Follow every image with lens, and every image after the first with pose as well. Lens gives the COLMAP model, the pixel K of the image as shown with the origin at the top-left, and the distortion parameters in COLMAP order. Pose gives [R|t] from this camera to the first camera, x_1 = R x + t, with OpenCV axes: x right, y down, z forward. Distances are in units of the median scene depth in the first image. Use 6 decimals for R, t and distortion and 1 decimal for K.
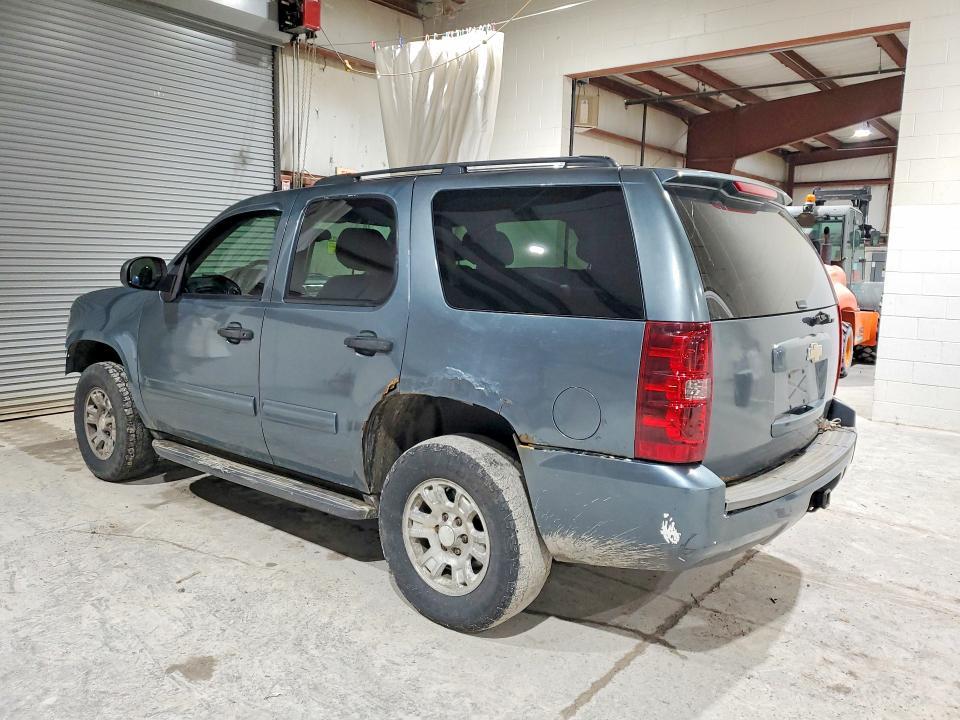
lens RADIAL K [[753.2, 0, 478.6], [0, 753.2, 344.5], [0, 0, 1]] dist [-0.010699, 0.053648]
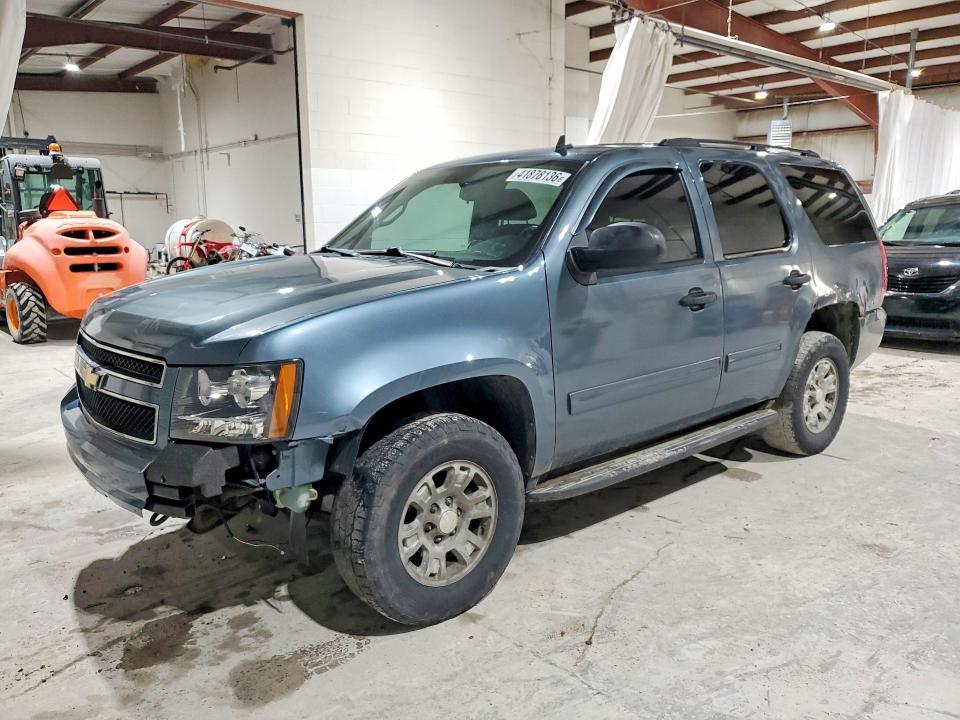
lens RADIAL K [[749.9, 0, 468.4], [0, 749.9, 353.5], [0, 0, 1]] dist [0.018724, 0.000077]
pose [[0.185694, -0.189045, 0.964251, -1.219015], [0.147793, 0.975528, 0.162795, -0.134260], [-0.971429, 0.112279, 0.209089, 1.017260]]
